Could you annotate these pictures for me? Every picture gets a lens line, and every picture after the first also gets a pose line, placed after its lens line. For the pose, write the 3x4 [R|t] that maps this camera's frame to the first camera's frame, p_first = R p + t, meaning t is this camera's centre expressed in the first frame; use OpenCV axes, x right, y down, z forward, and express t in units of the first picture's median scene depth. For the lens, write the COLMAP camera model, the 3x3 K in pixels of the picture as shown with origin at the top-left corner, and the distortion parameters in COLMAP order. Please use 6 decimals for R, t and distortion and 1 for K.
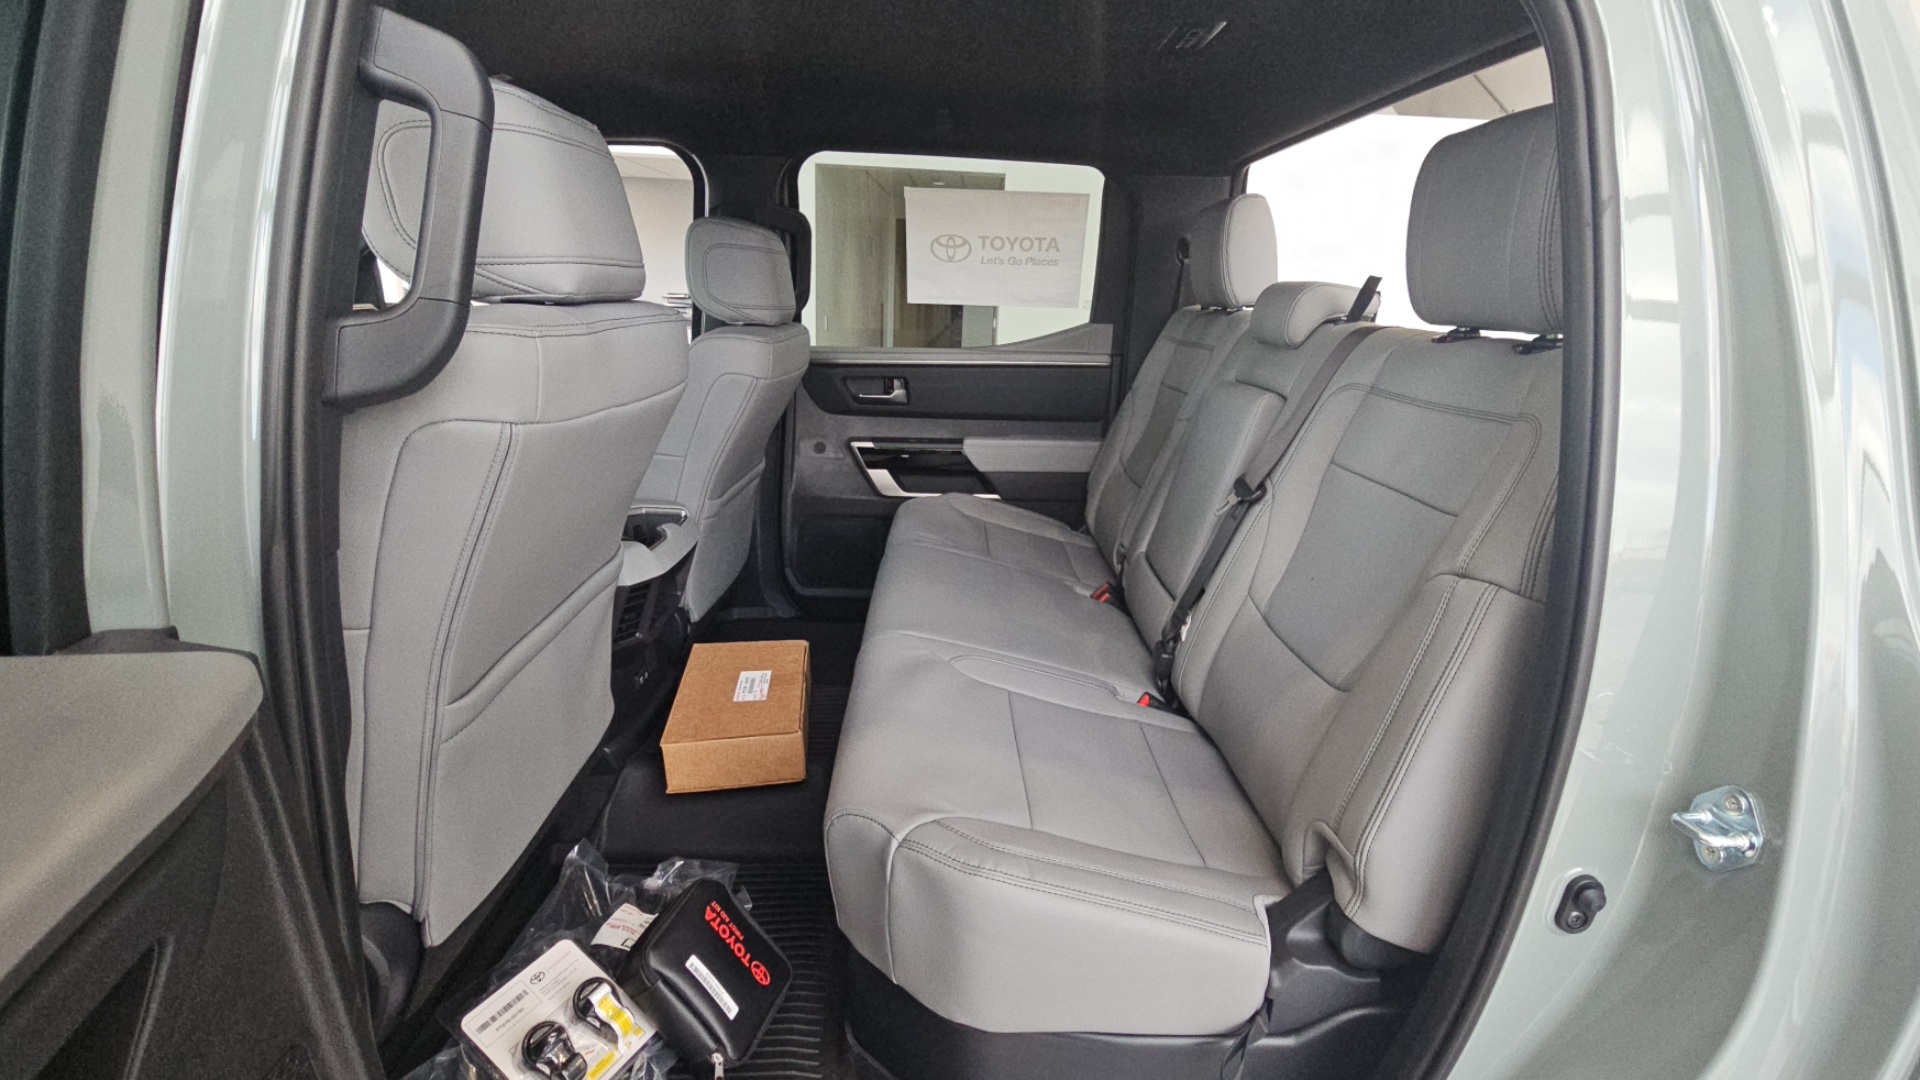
lens RADIAL K [[858.9, 0, 947.4], [0, 858.9, 538.8], [0, 0, 1]] dist [0.010725, -0.007819]
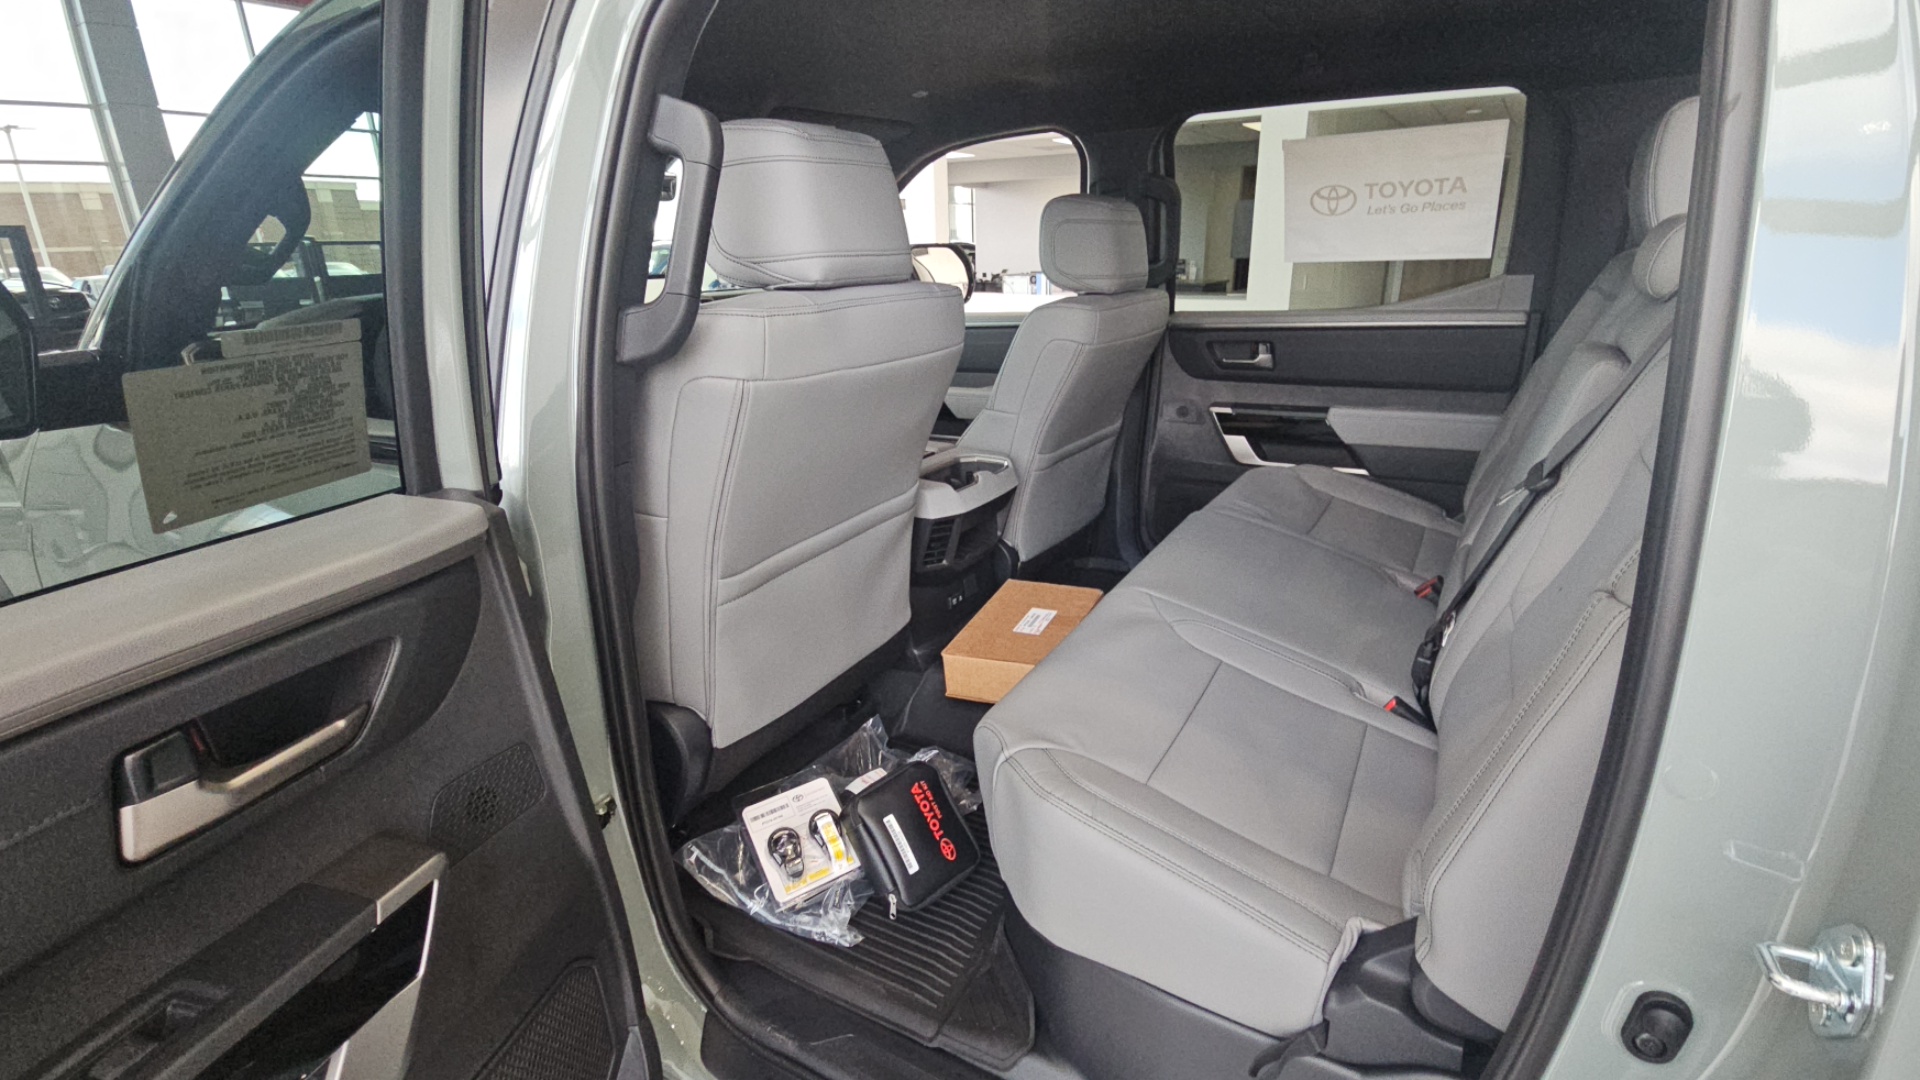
lens RADIAL K [[858.9, 0, 986.4], [0, 858.9, 538.9], [0, 0, 1]] dist [0.010725, -0.007819]
pose [[0.845025, 0.112616, -0.522733, 0.298428], [-0.091258, 0.993602, 0.066535, -0.004295], [0.526882, -0.008520, 0.849896, 0.015764]]
